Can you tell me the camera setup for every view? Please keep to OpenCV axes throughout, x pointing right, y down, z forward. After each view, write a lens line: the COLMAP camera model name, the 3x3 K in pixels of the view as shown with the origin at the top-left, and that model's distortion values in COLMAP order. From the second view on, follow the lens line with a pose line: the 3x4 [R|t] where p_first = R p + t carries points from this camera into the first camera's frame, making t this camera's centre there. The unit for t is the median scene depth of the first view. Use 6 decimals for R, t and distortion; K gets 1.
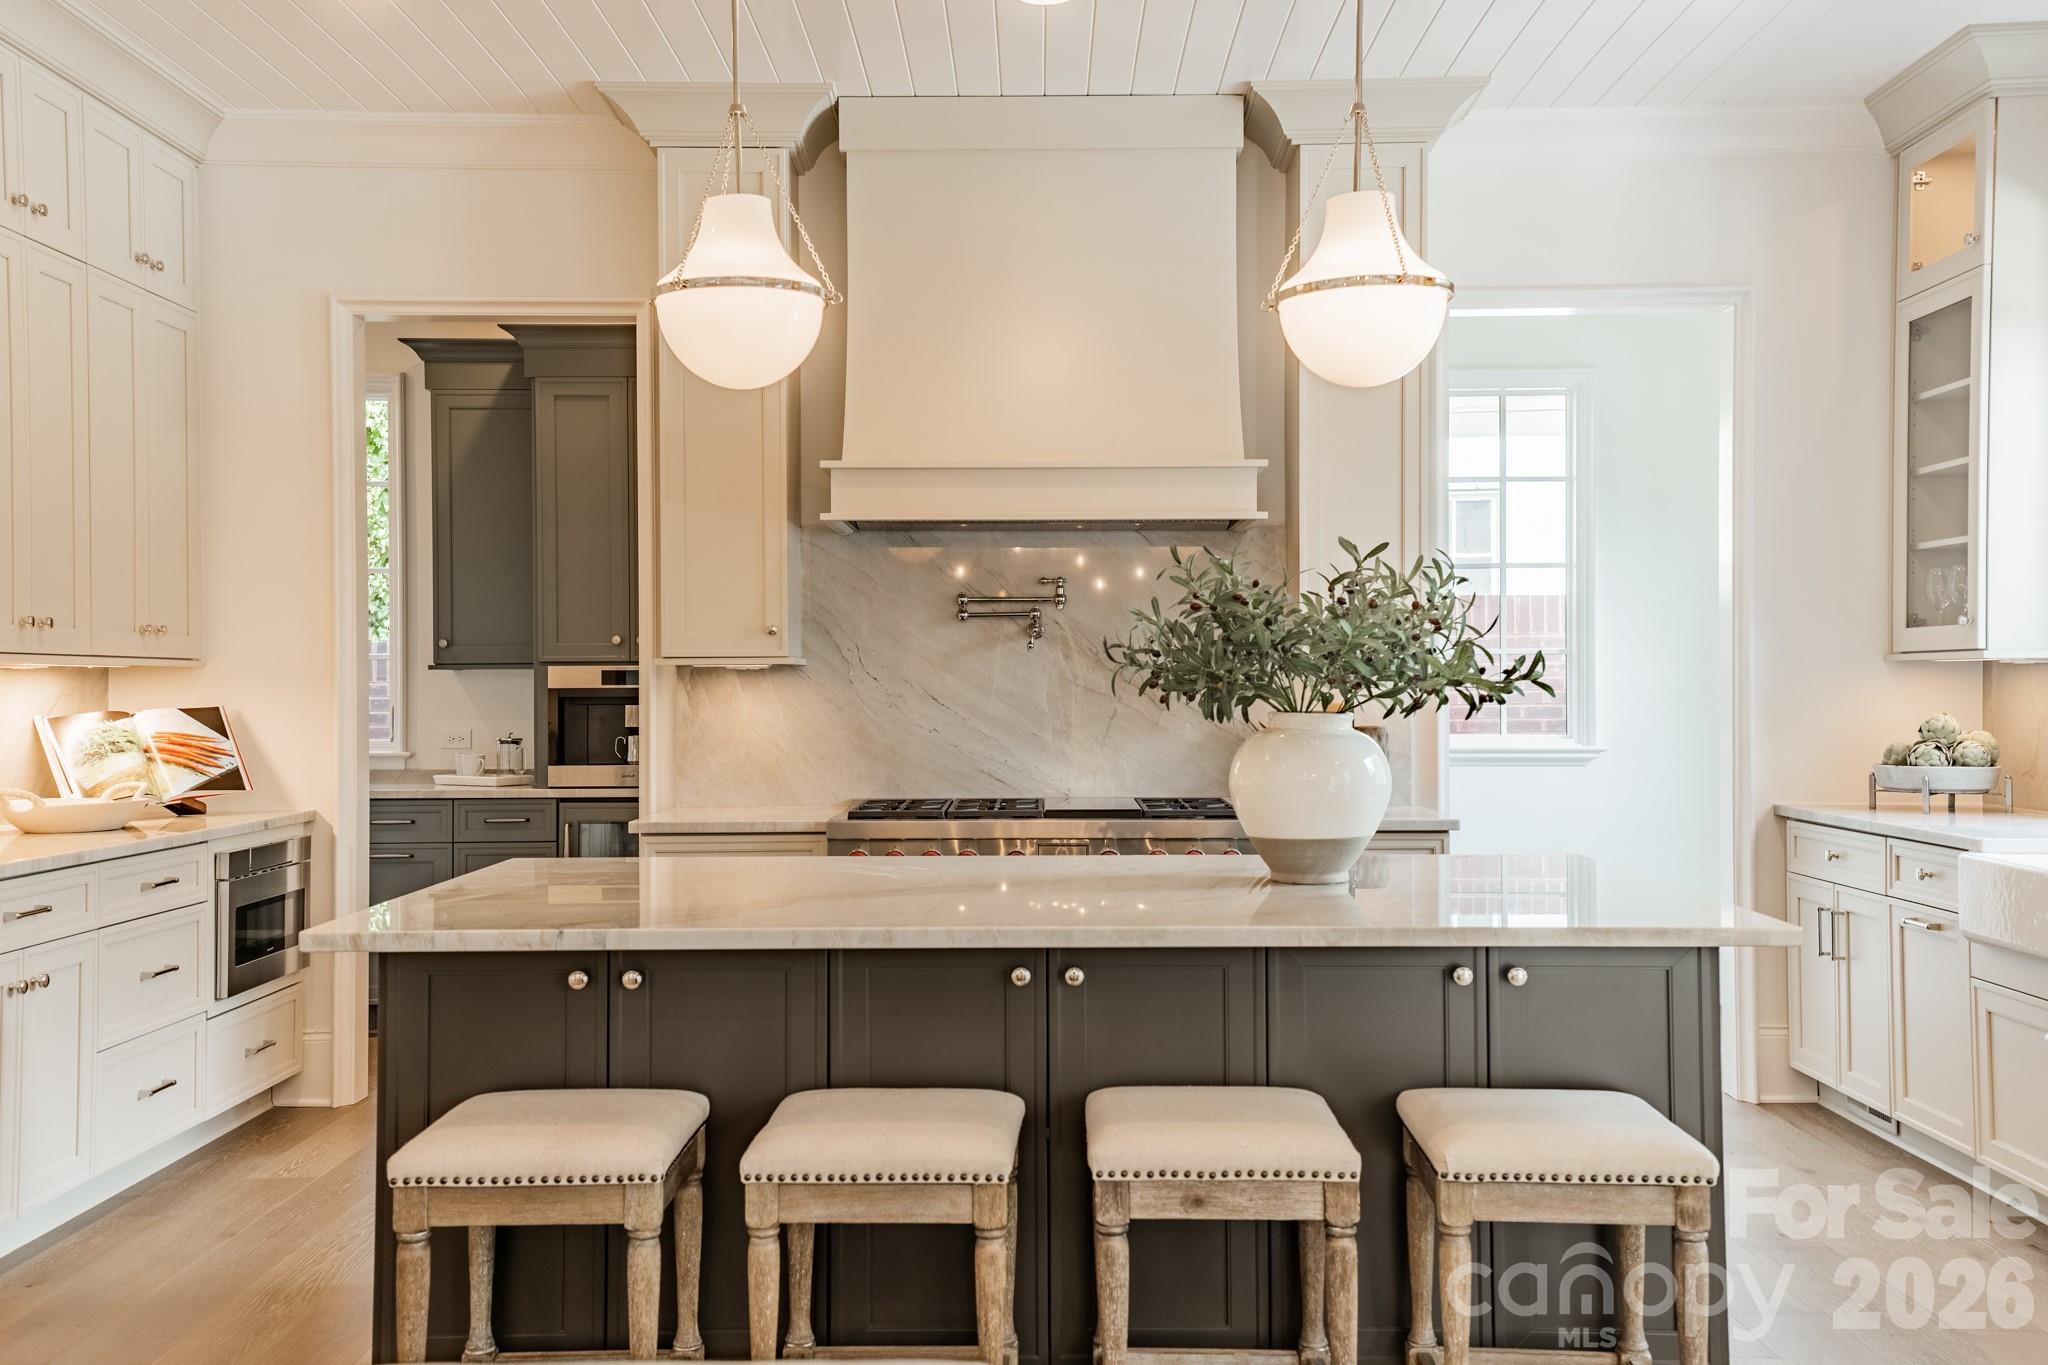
lens RADIAL K [[2067.4, 0, 1024.5], [0, 2067.4, 683.5], [0, 0, 1]] dist [-0.002160, 0.000000]
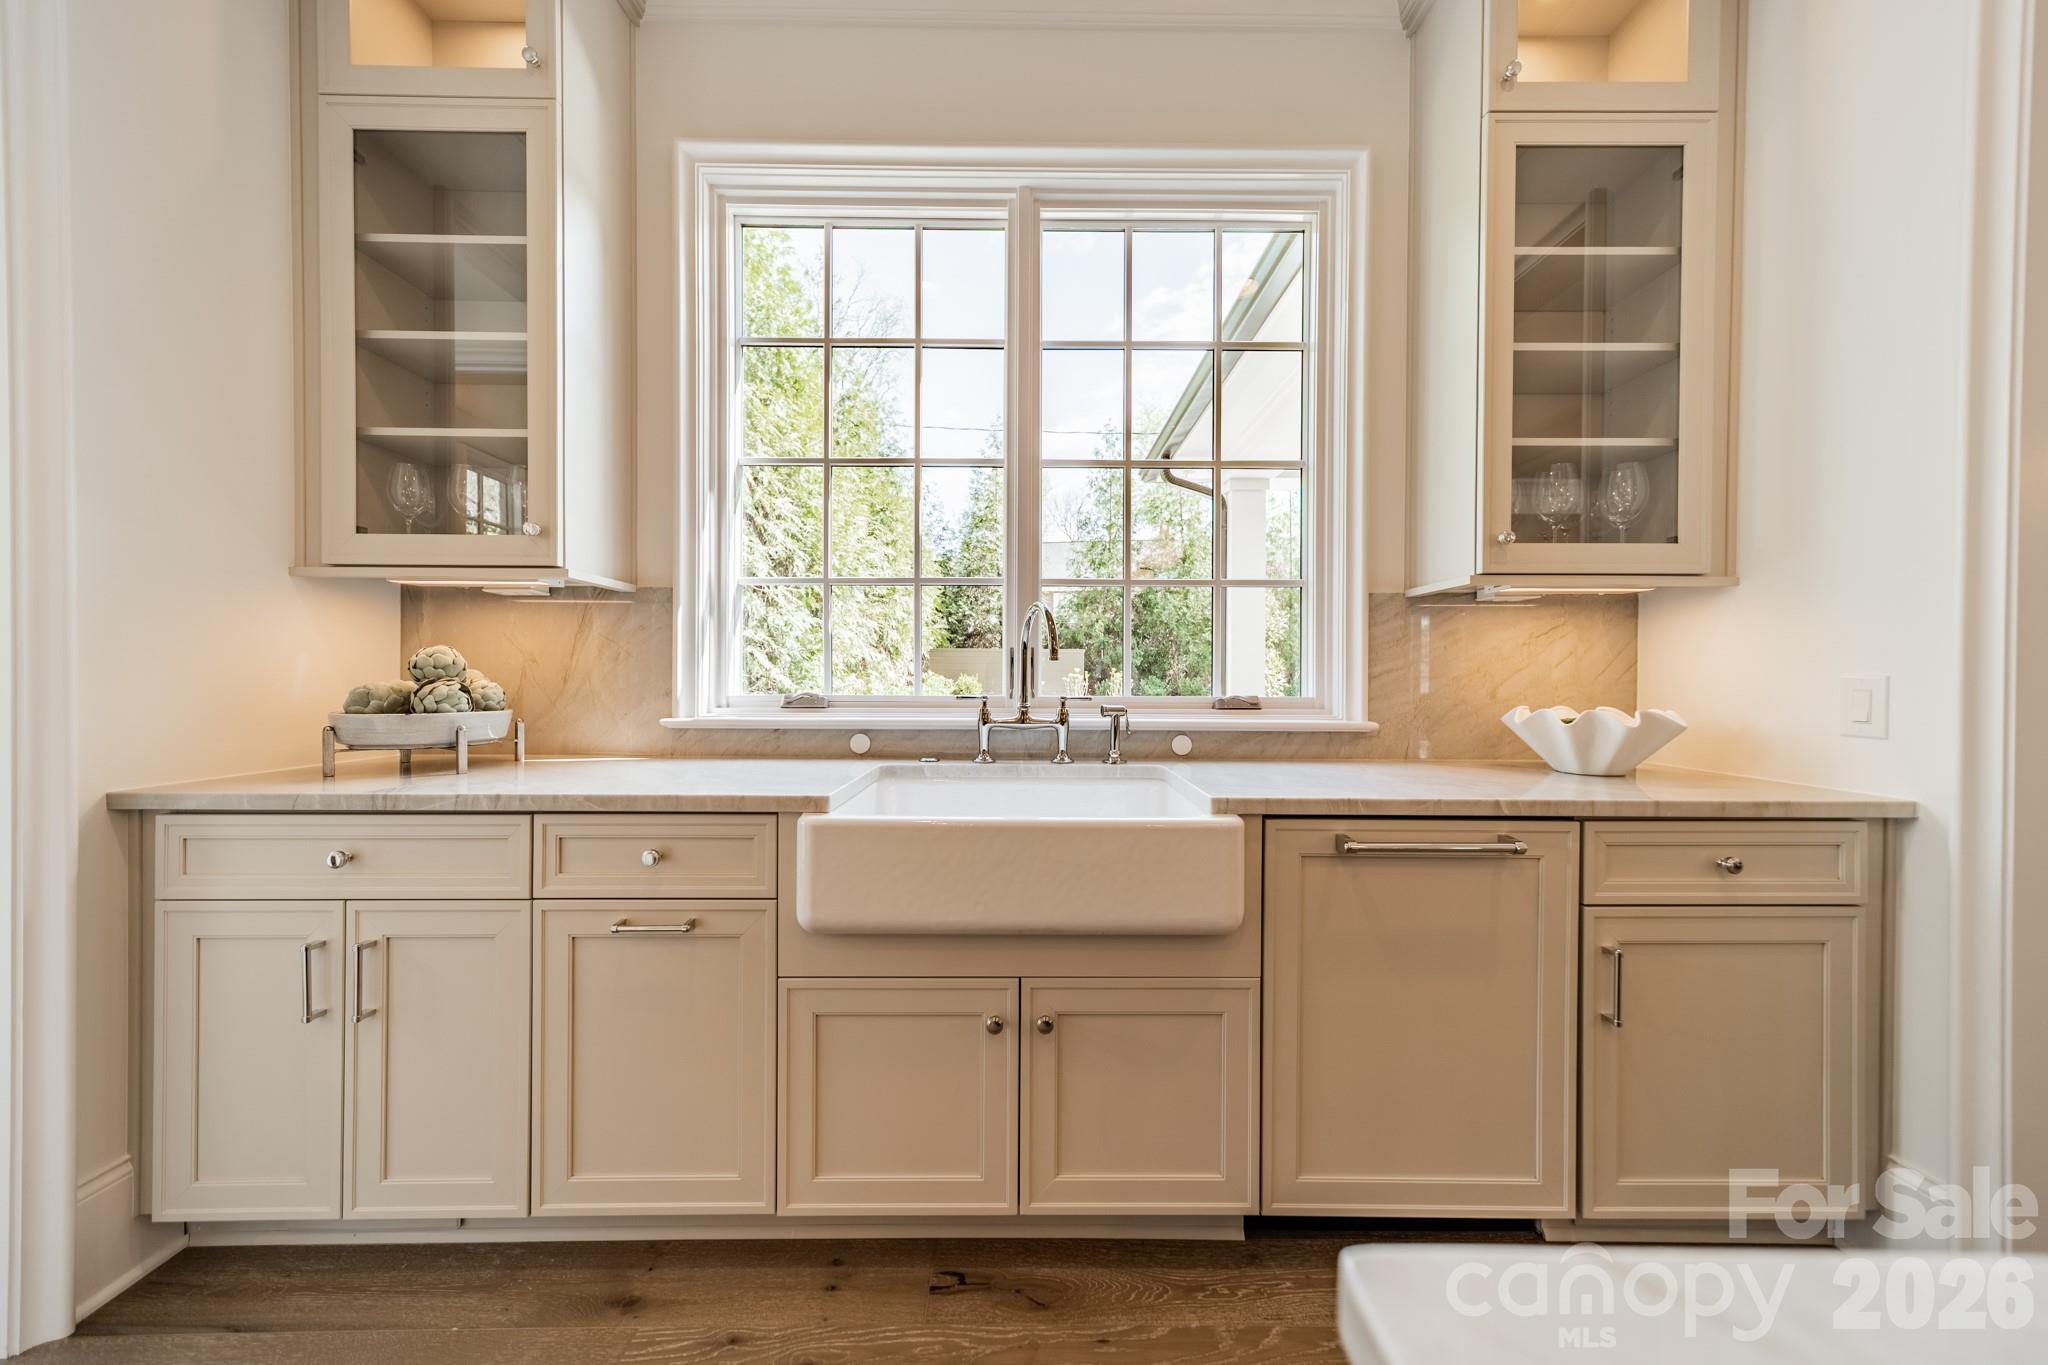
lens RADIAL K [[732.2, 0, 1022.7], [0, 732.2, 692.3], [0, 0, 1]] dist [0.000665, 0.000026]
pose [[-0.016033, 0.008988, 0.999831, 0.159524], [-0.009369, 0.999914, -0.009139, 0.032331], [-0.999828, -0.009514, -0.015948, 0.775480]]
